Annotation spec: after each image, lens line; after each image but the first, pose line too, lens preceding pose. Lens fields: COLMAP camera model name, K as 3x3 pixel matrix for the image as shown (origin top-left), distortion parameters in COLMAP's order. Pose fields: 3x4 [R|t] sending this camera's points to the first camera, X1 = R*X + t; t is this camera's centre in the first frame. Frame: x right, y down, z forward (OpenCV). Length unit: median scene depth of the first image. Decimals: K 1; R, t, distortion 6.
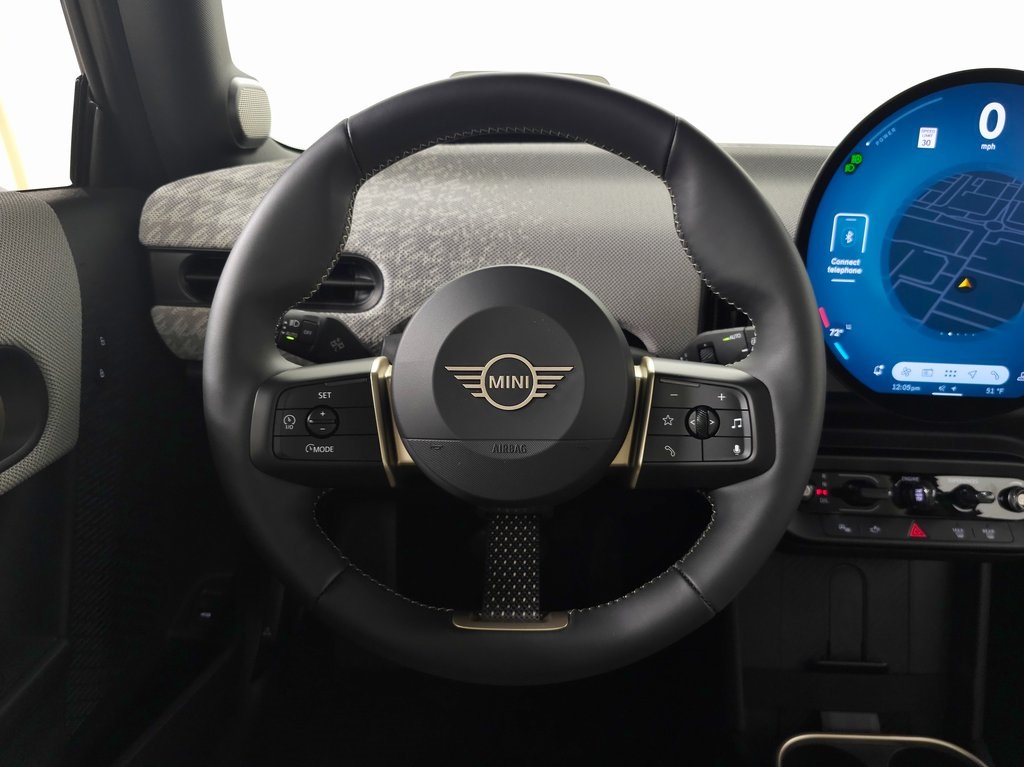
lens RADIAL K [[703.6, 0, 513.4], [0, 703.6, 371.0], [0, 0, 1]] dist [0.054059, -0.053498]
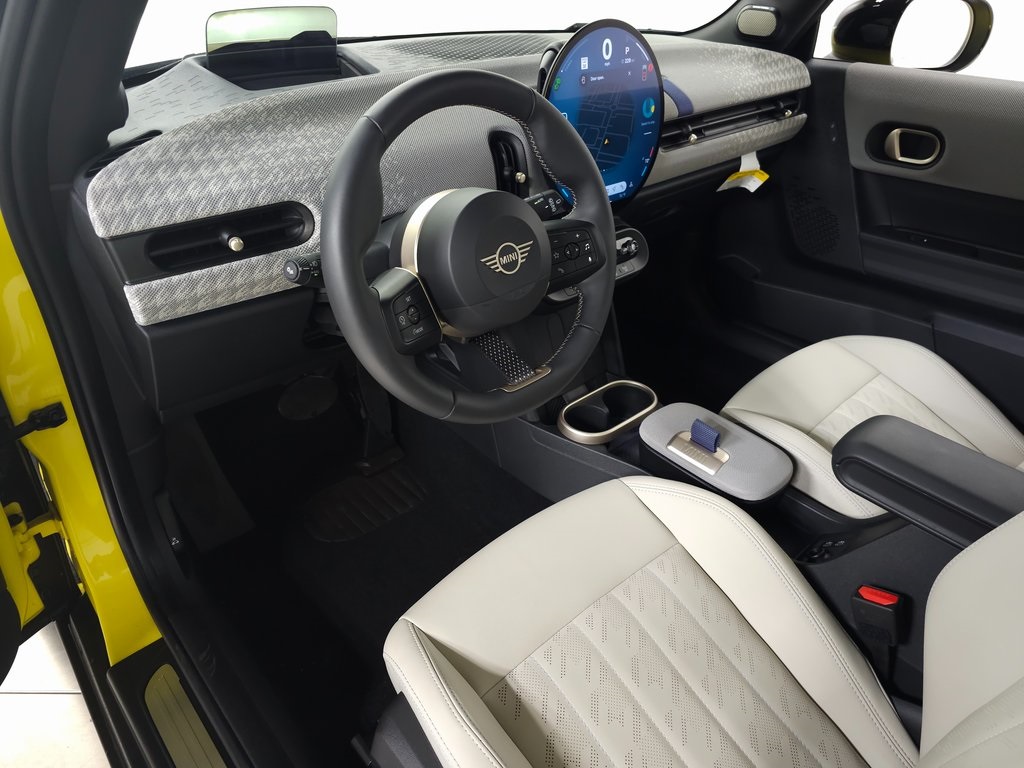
lens RADIAL K [[703.6, 0, 505.0], [0, 703.6, 373.6], [0, 0, 1]] dist [0.054059, -0.053498]
pose [[0.727533, -0.375363, 0.574281, -0.864924], [0.223942, 0.921135, 0.318372, -0.215653], [-0.648495, -0.103020, 0.754216, -0.292837]]
